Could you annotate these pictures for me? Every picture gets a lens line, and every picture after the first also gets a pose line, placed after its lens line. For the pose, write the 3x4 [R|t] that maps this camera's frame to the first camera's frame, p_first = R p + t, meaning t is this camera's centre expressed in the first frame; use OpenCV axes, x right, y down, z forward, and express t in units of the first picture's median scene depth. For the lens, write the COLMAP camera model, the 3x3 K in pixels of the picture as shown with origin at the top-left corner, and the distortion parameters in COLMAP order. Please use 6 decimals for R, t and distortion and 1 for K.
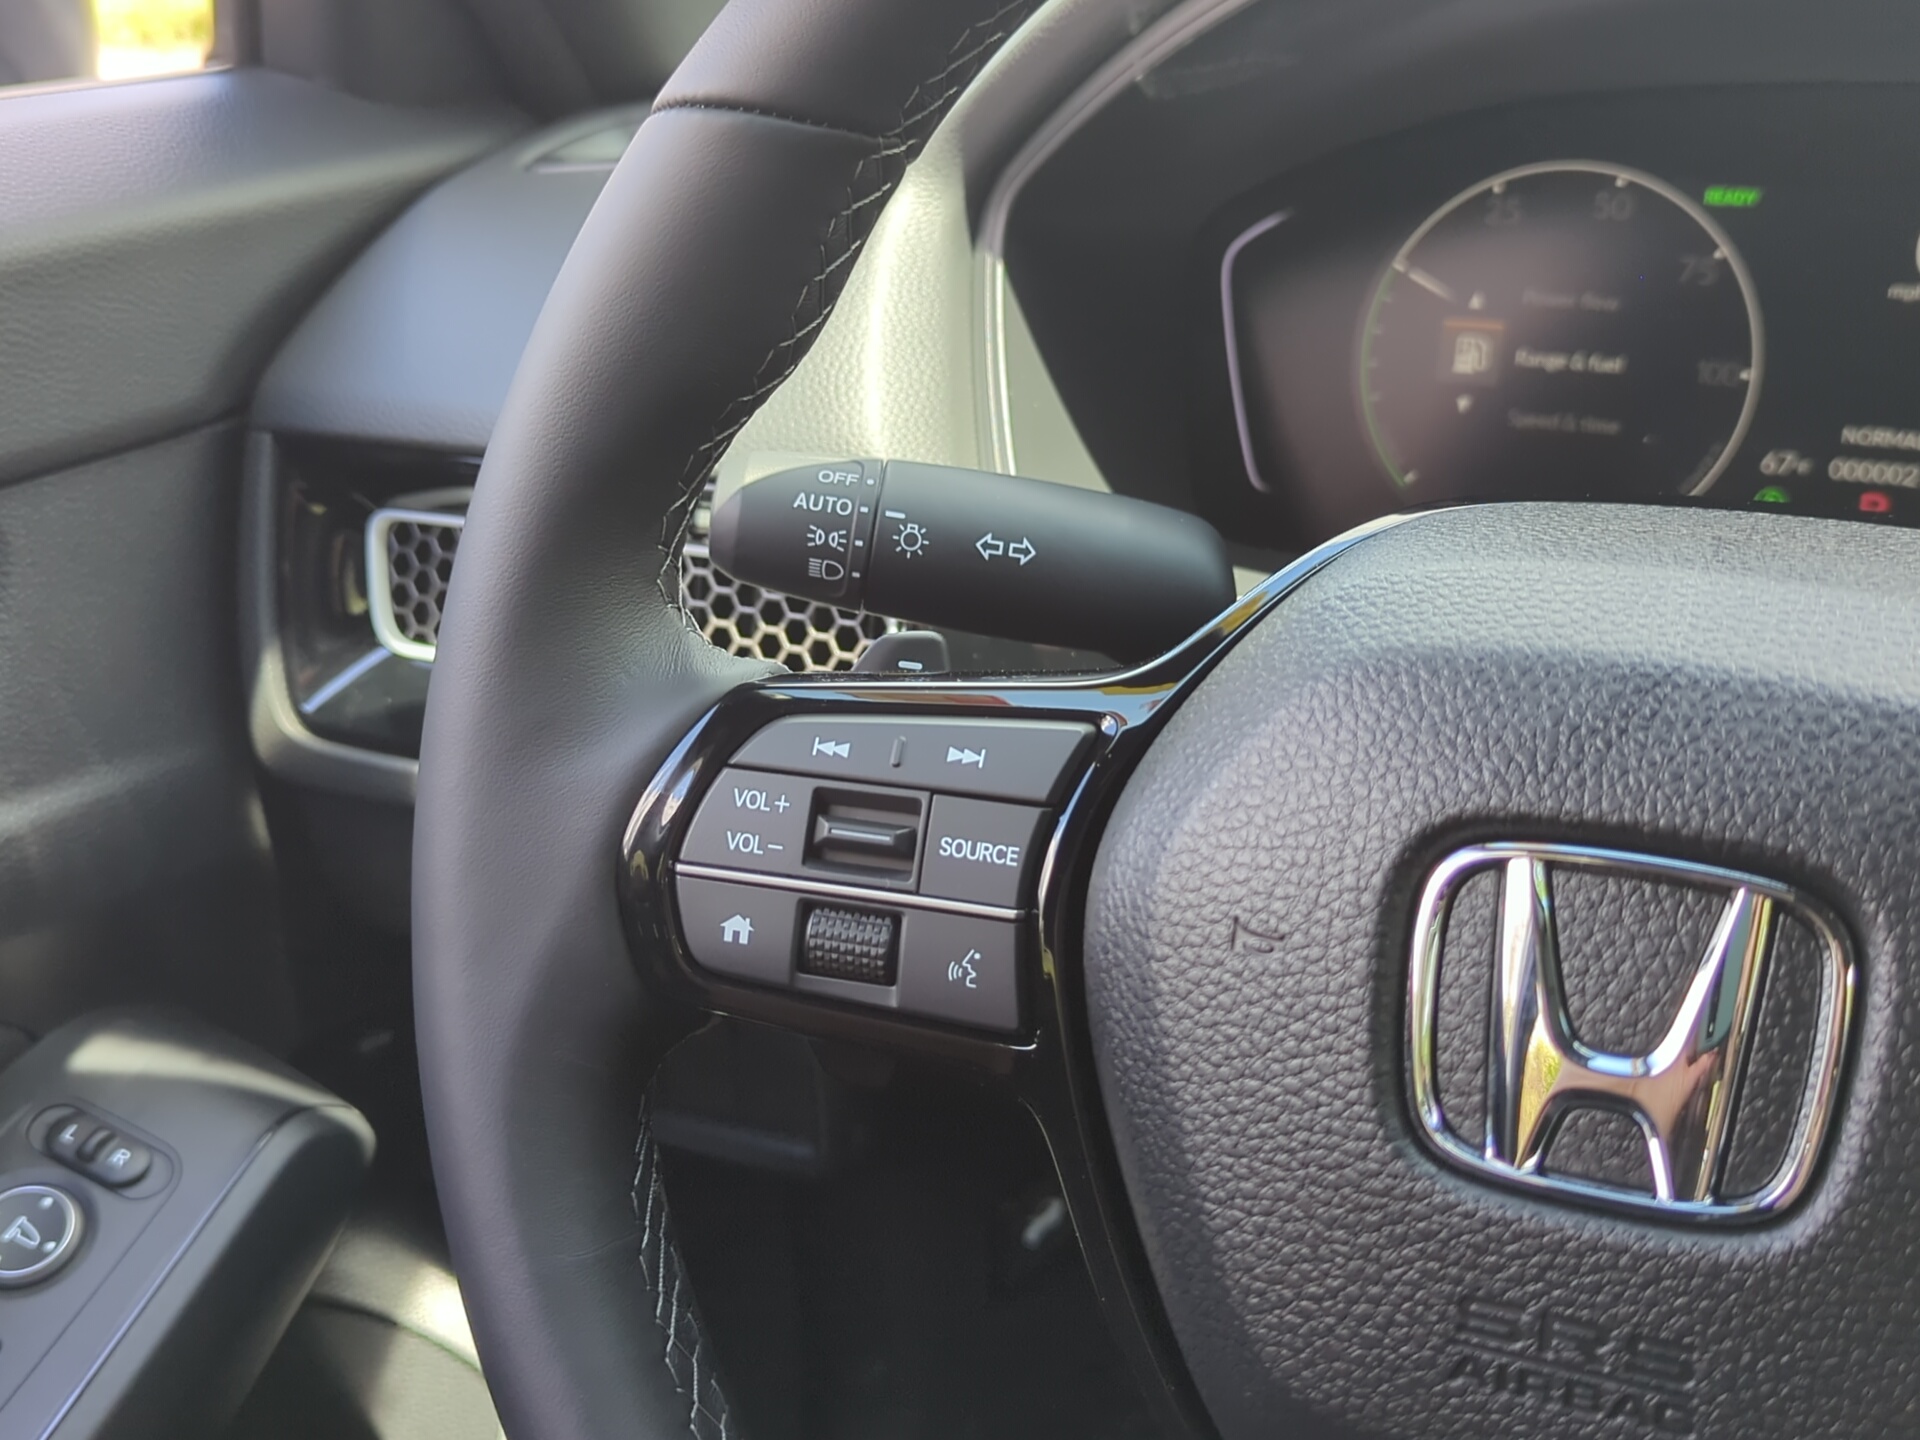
lens RADIAL K [[2349.4, 0, 973.5], [0, 2349.4, 687.9], [0, 0, 1]] dist [0.006834, 0.000000]
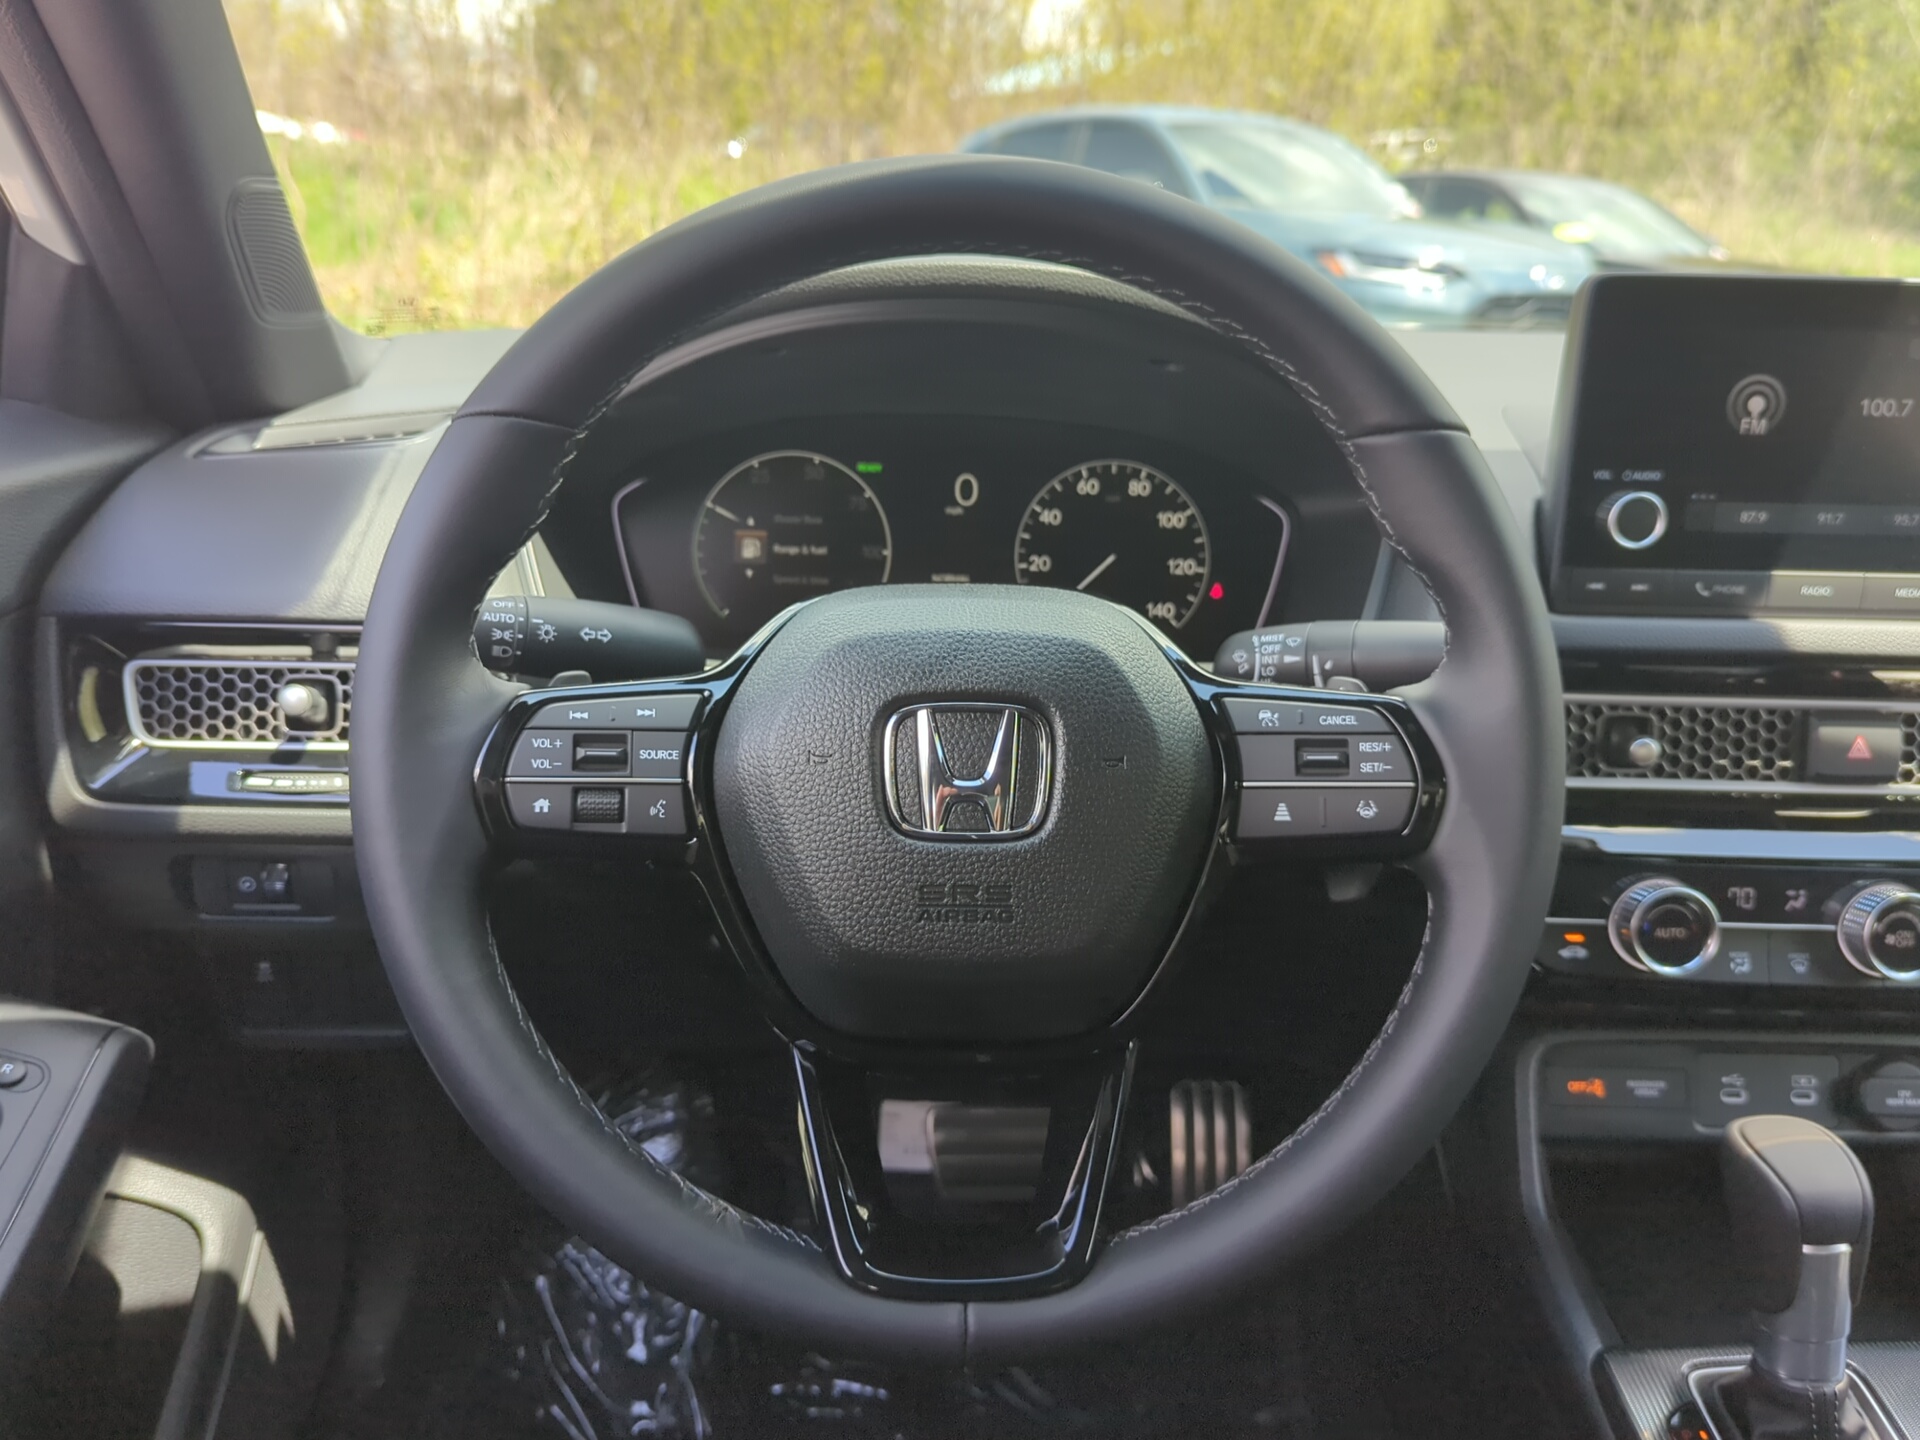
lens RADIAL K [[1558.4, 0, 970.5], [0, 1558.4, 703.9], [0, 0, 1]] dist [0.058530, -0.058505]
pose [[0.892544, -0.076906, 0.444354, -0.369392], [0.109306, 0.992862, -0.047718, 0.120547], [-0.437512, 0.091161, 0.894580, -0.412626]]
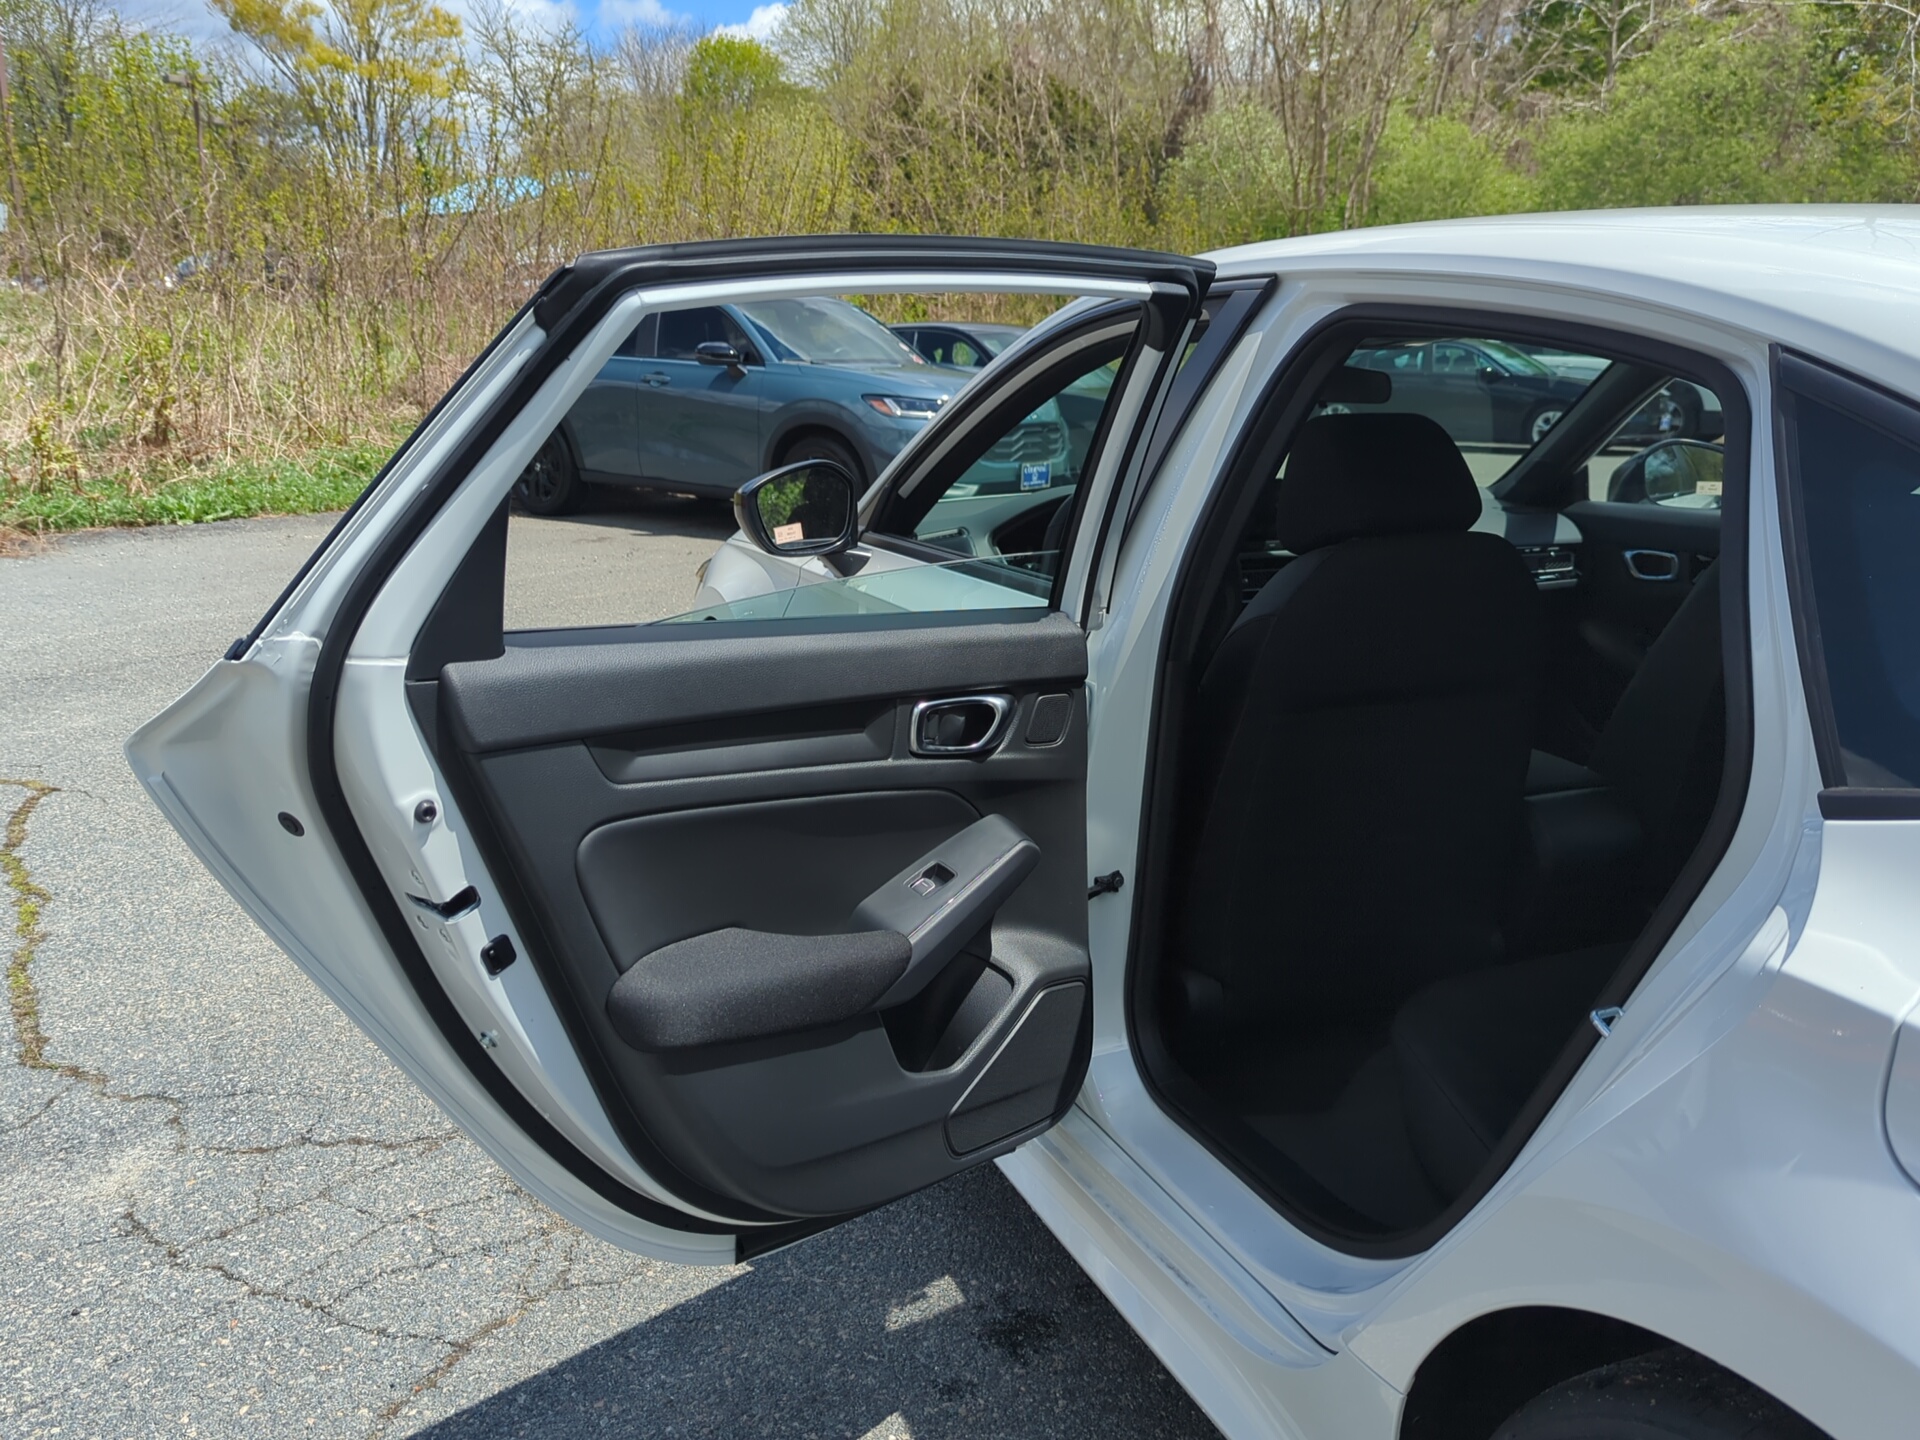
lens RADIAL K [[1558.4, 0, 975.7], [0, 1558.4, 726.5], [0, 0, 1]] dist [0.058530, -0.058505]
pose [[0.678120, -0.142493, 0.721006, -5.953869], [0.242798, 0.969380, -0.036777, 0.878742], [-0.693688, 0.199998, 0.691952, -3.729425]]
